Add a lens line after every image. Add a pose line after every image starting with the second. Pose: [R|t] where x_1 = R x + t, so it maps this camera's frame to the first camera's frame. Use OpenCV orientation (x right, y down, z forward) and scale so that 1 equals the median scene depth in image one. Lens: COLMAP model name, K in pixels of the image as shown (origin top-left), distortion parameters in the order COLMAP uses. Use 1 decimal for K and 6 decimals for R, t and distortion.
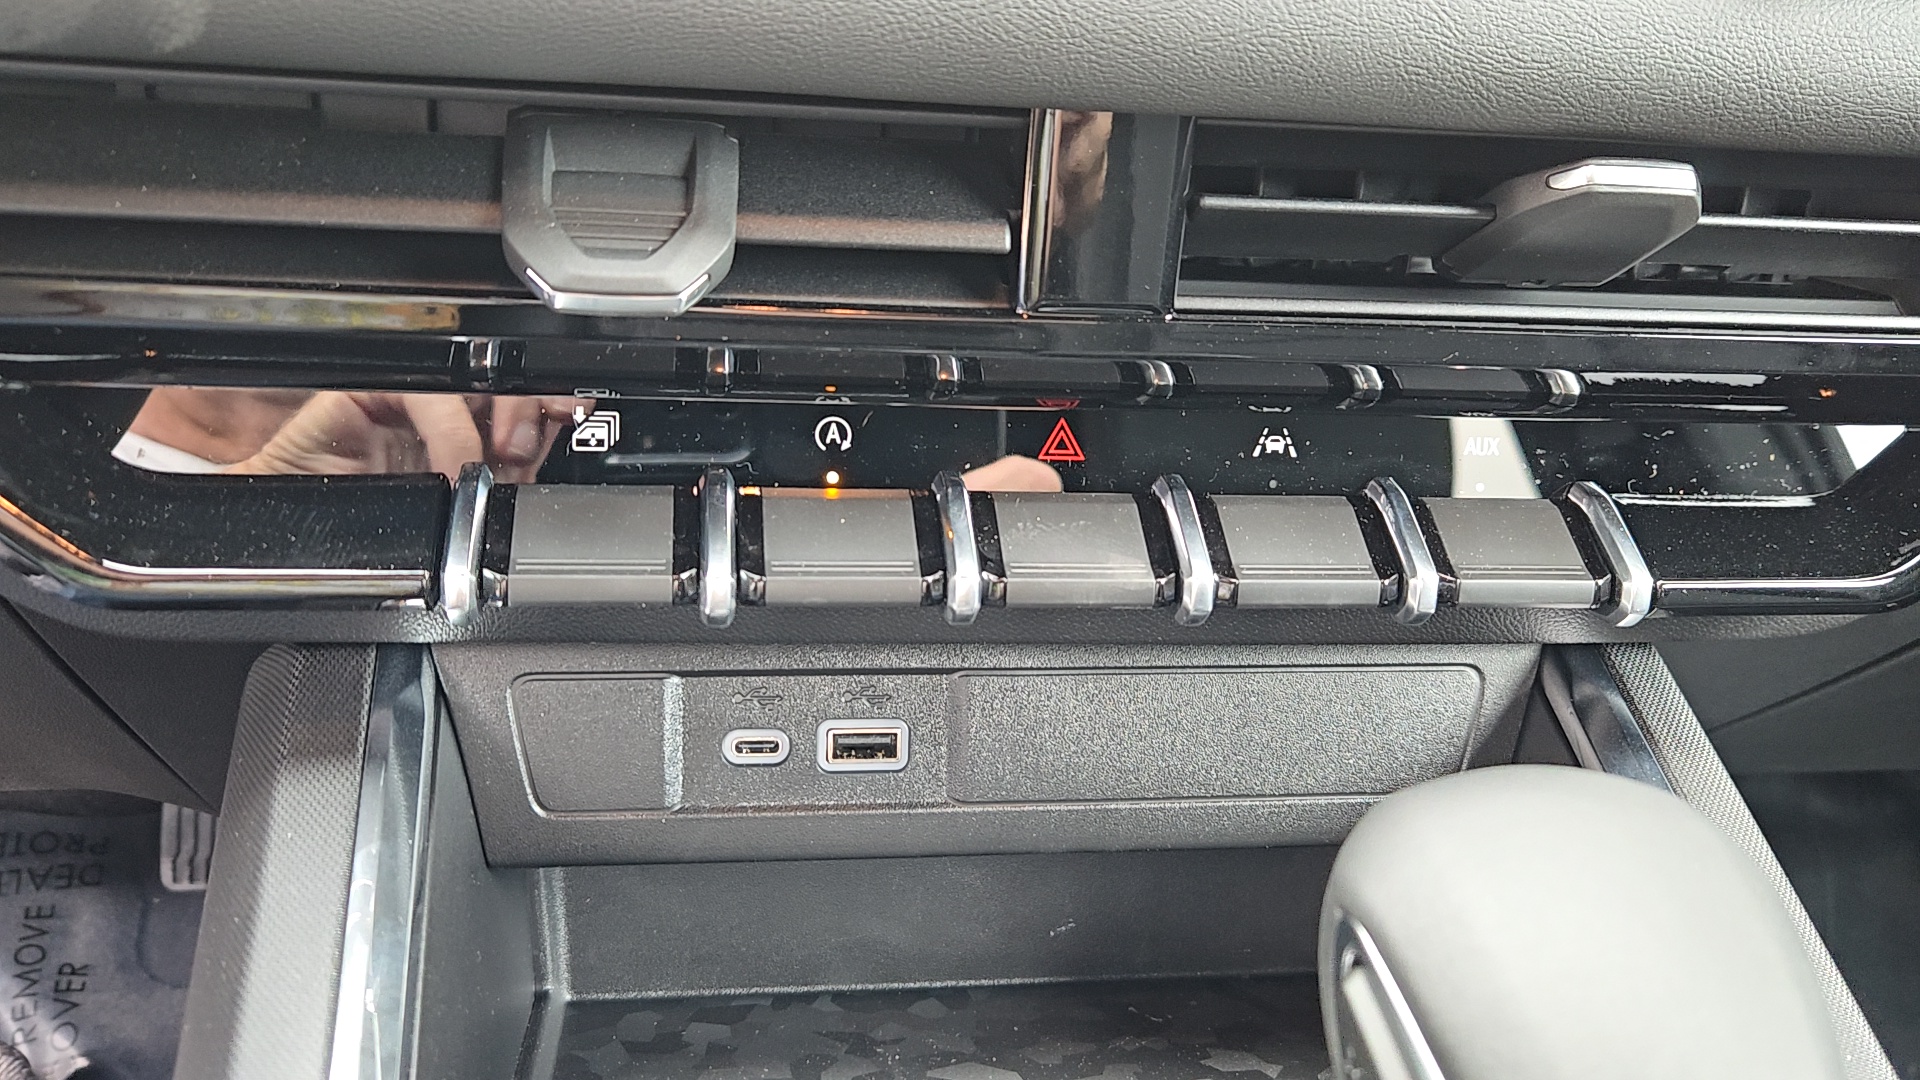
lens RADIAL K [[1602.7, 0, 965.9], [0, 1602.7, 538.9], [0, 0, 1]] dist [0.007956, 0.012376]
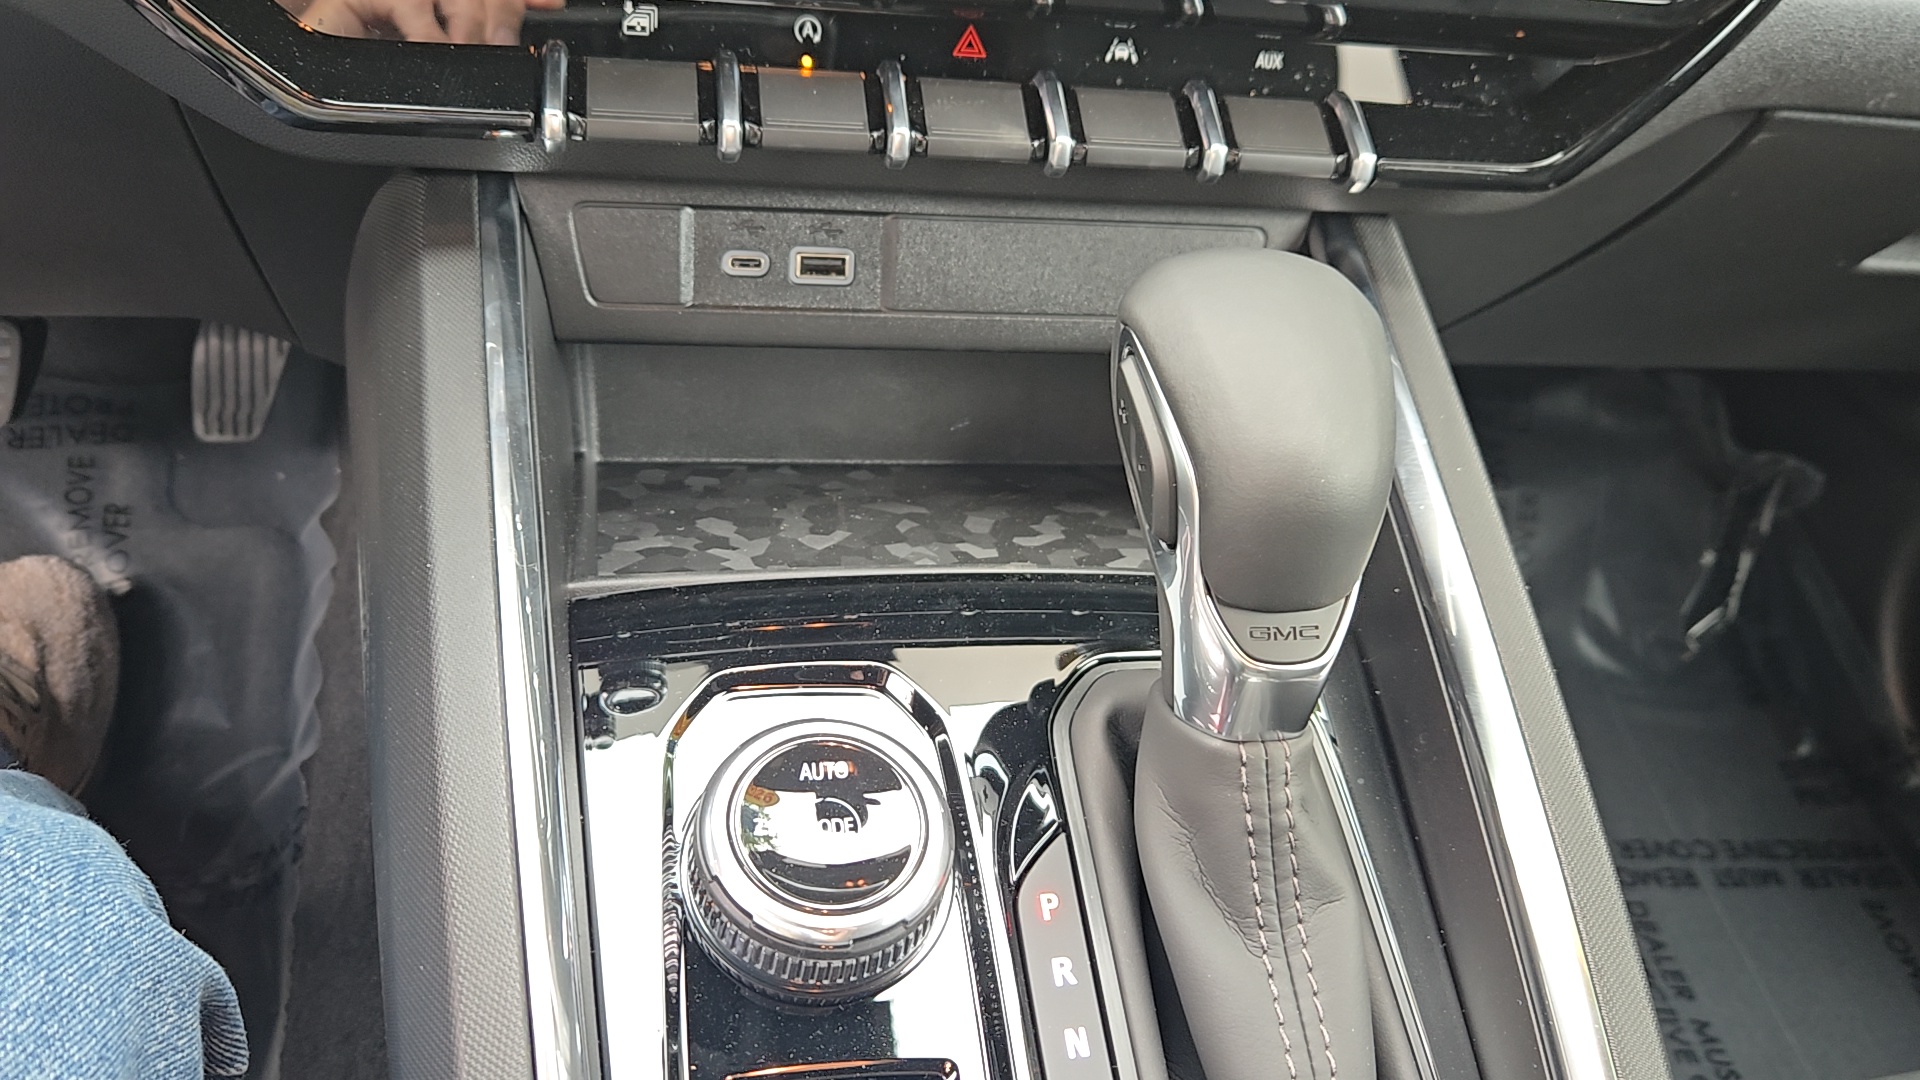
lens RADIAL K [[1602.7, 0, 963.0], [0, 1602.7, 511.0], [0, 0, 1]] dist [0.007956, 0.012376]
pose [[0.998163, 0.023241, 0.055952, -0.014982], [-0.033255, 0.982120, 0.185295, 0.079468], [-0.050645, -0.186815, 0.981089, -0.444825]]
